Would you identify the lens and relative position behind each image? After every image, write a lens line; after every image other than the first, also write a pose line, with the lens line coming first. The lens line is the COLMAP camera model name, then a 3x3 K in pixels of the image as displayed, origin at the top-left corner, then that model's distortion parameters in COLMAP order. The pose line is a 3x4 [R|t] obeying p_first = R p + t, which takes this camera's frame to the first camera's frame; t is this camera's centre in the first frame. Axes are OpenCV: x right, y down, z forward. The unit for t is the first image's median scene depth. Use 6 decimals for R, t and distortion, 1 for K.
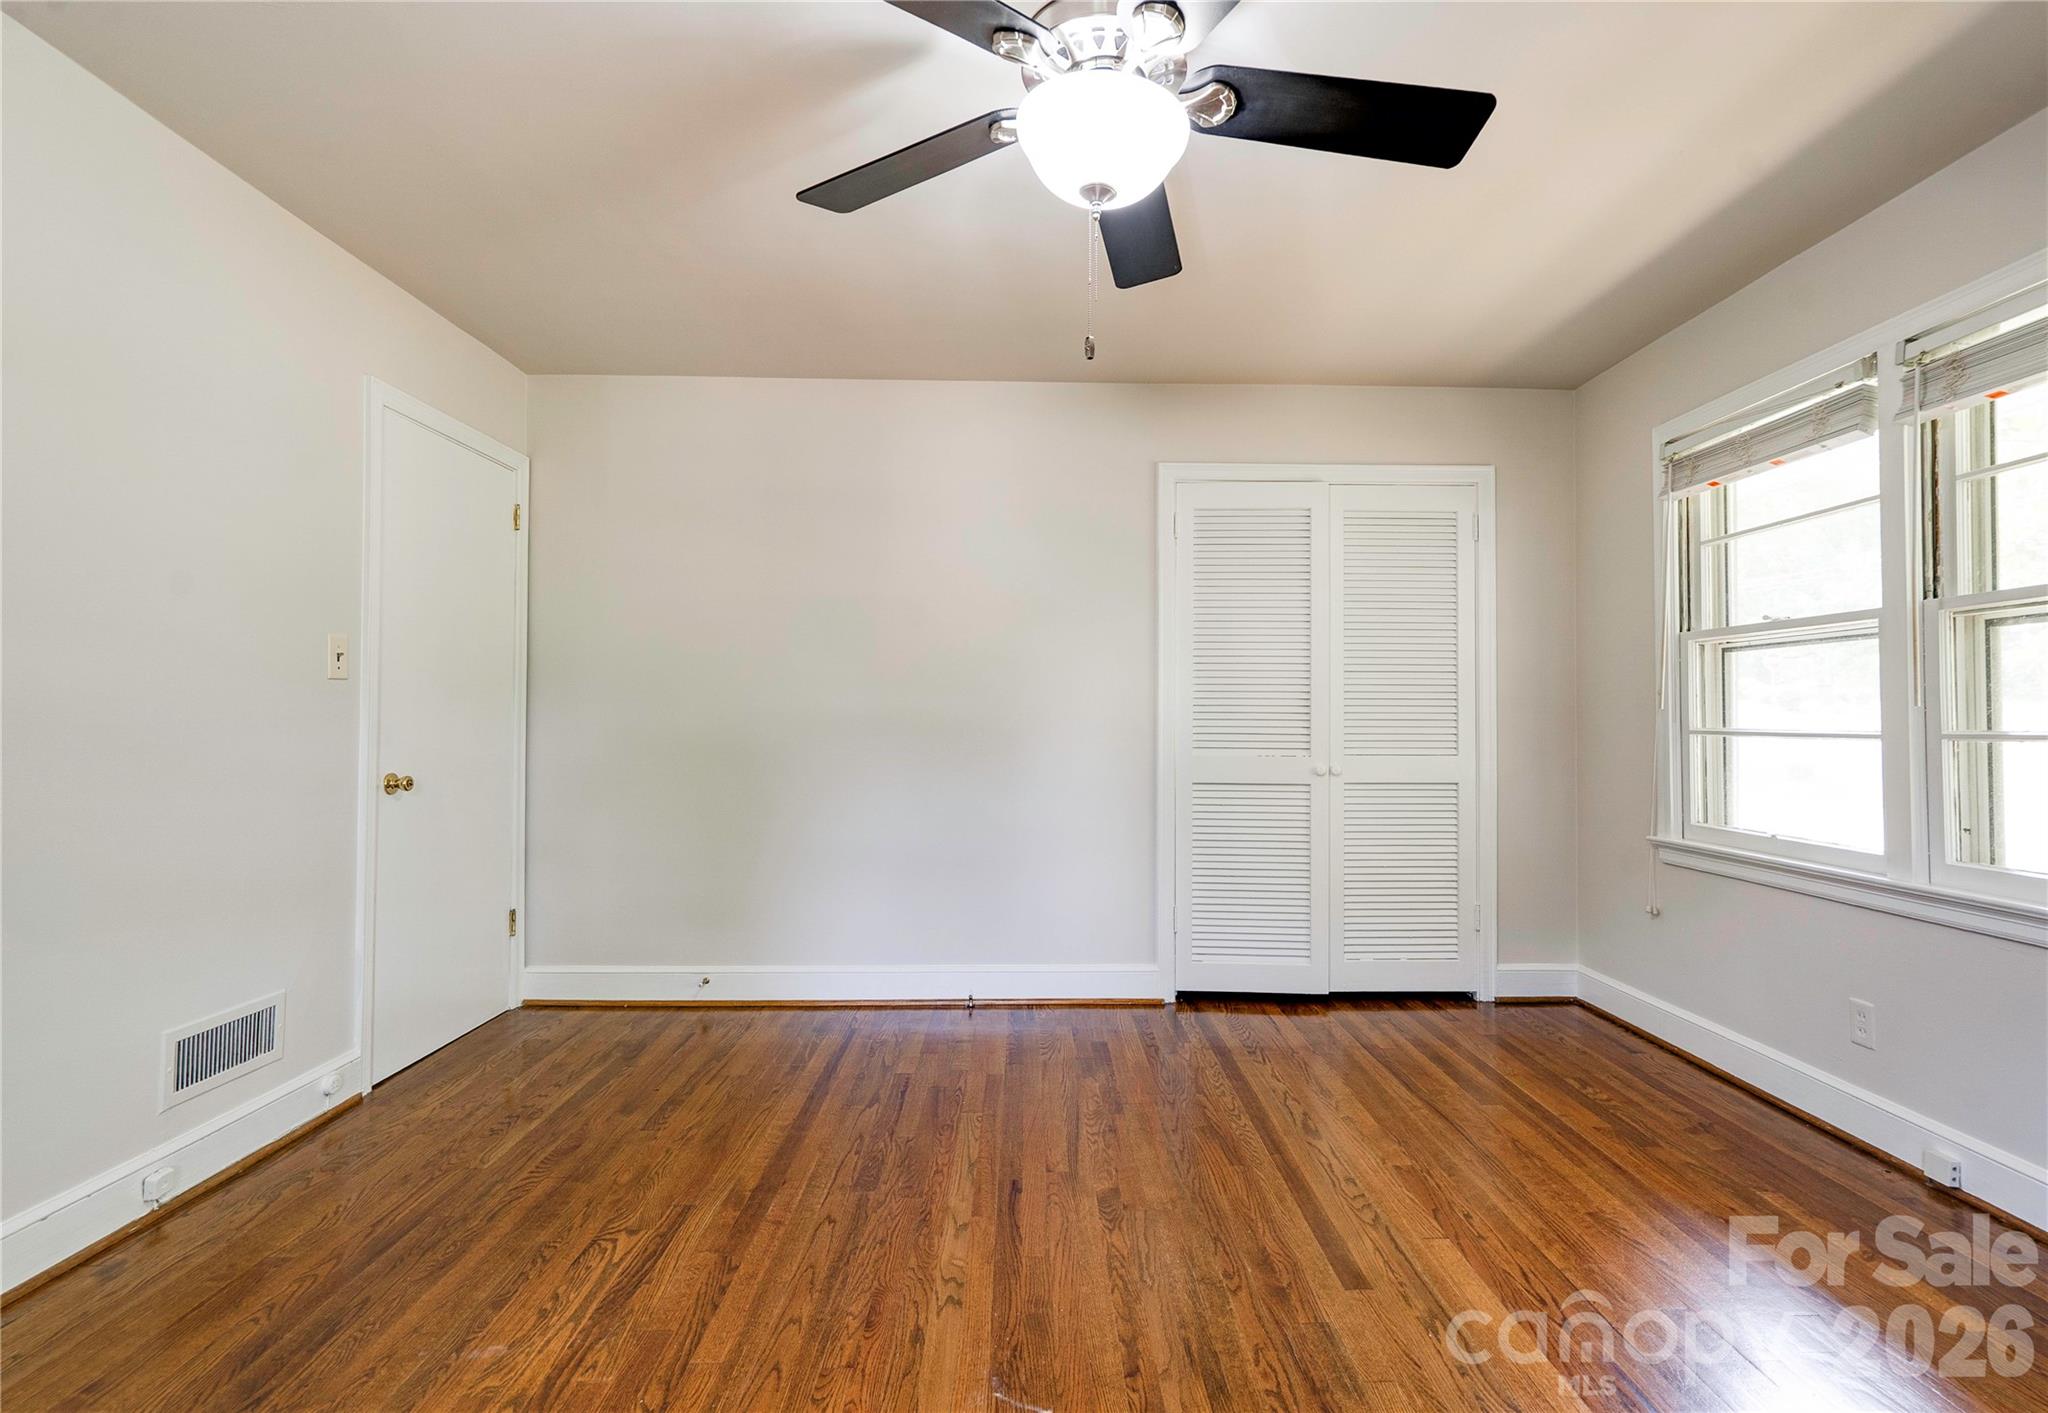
lens RADIAL K [[960.7, 0, 1024.0], [0, 960.7, 706.5], [0, 0, 1]] dist [0.000659, 0.000247]
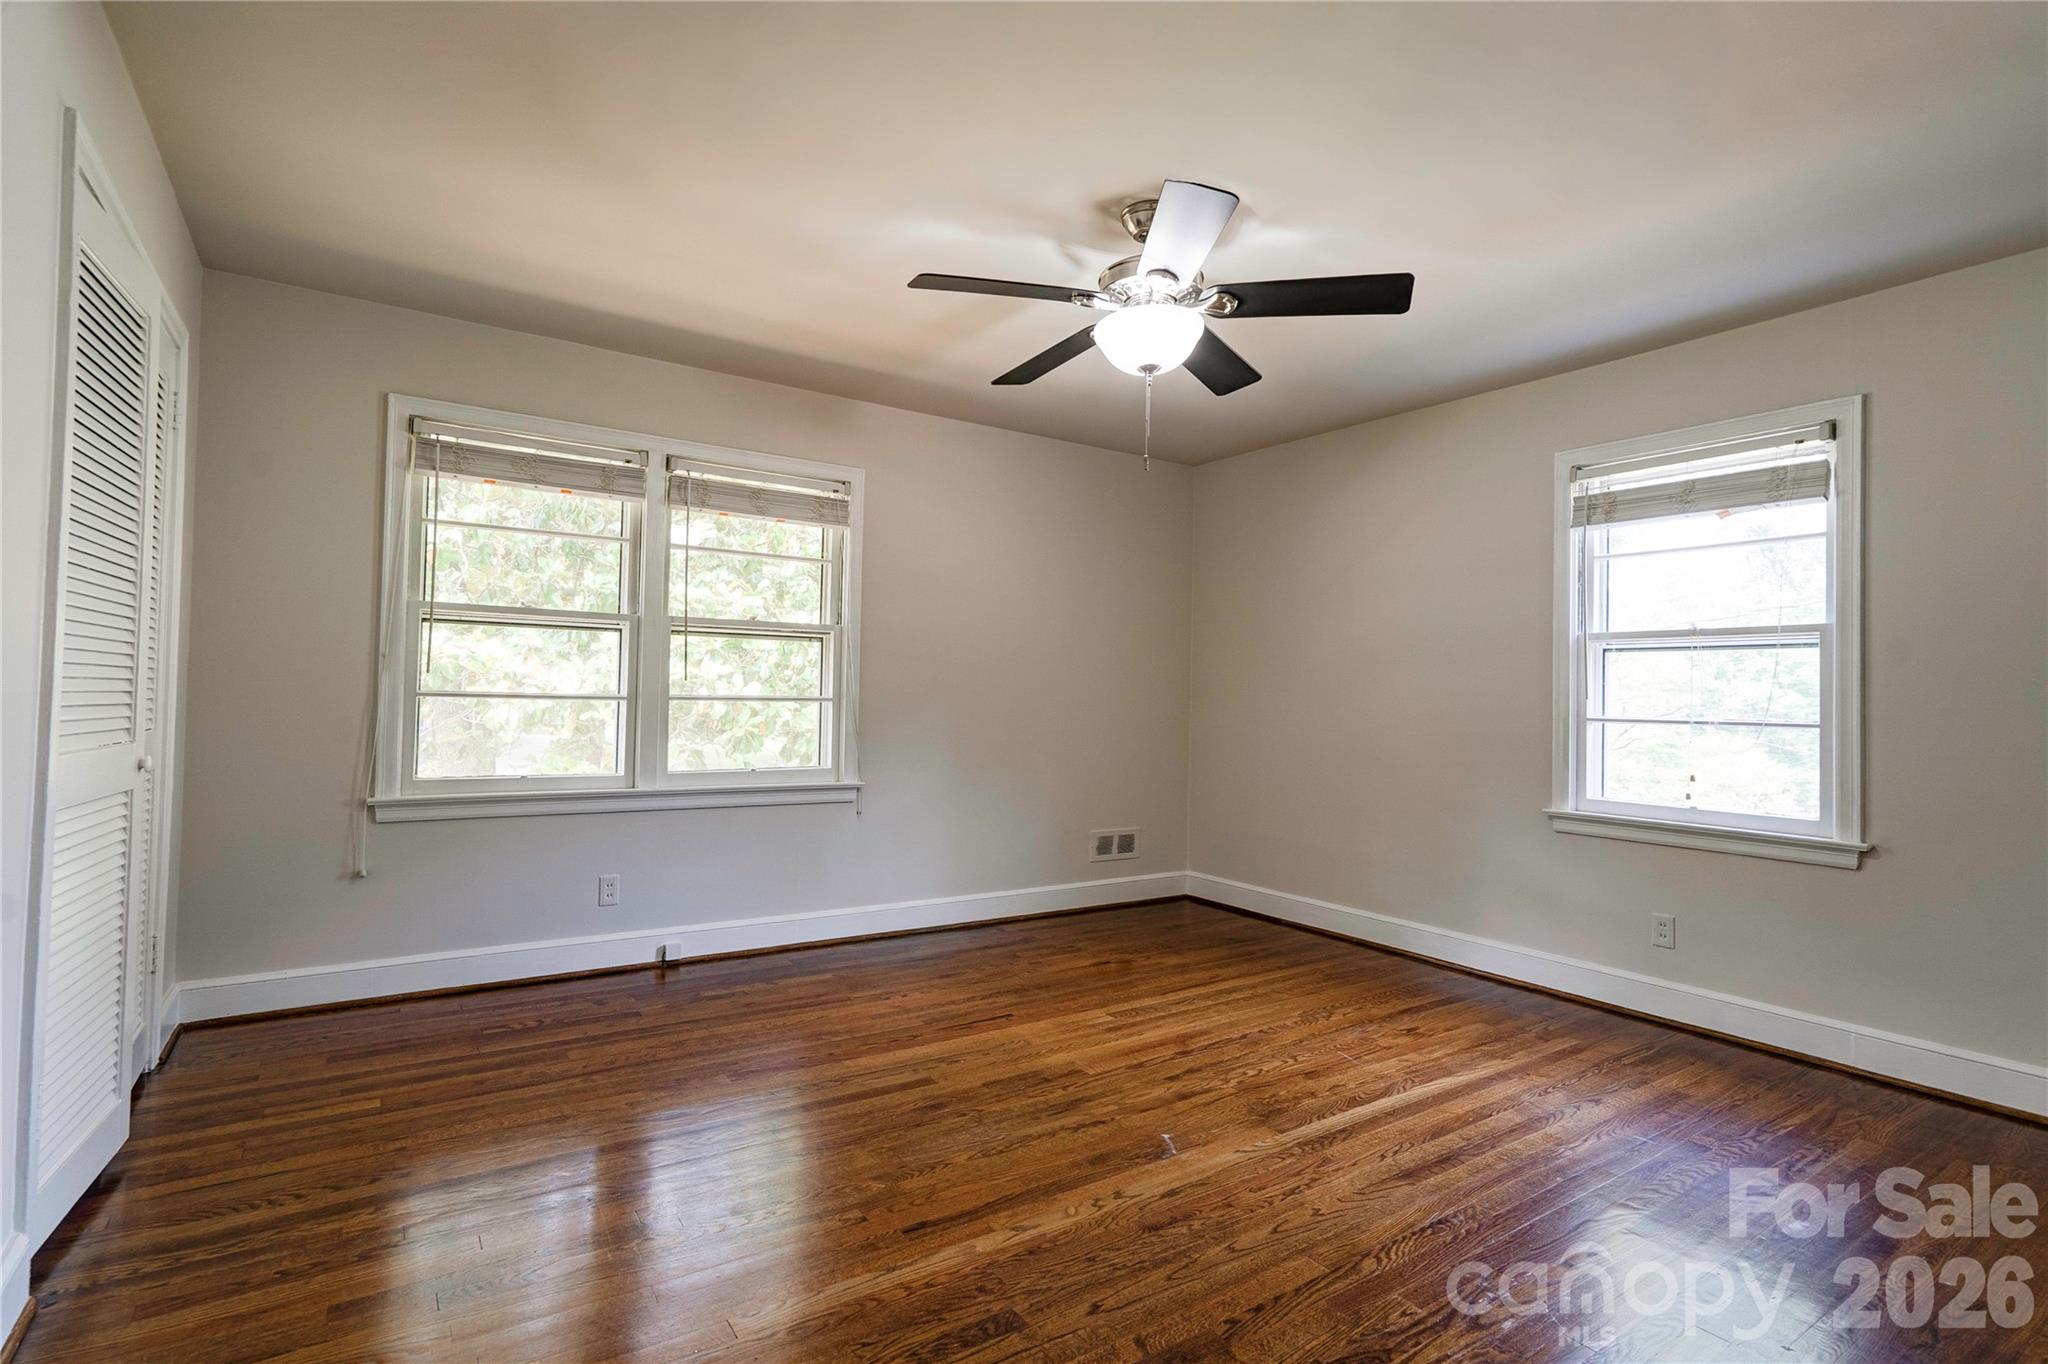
lens RADIAL K [[951.5, 0, 1023.4], [0, 951.5, 678.7], [0, 0, 1]] dist [-0.003520, 0.009394]
pose [[-0.546796, -0.002409, 0.837262, -0.925179], [-0.037055, 0.999086, -0.021325, 0.009345], [-0.836446, -0.042685, -0.546385, 1.647582]]
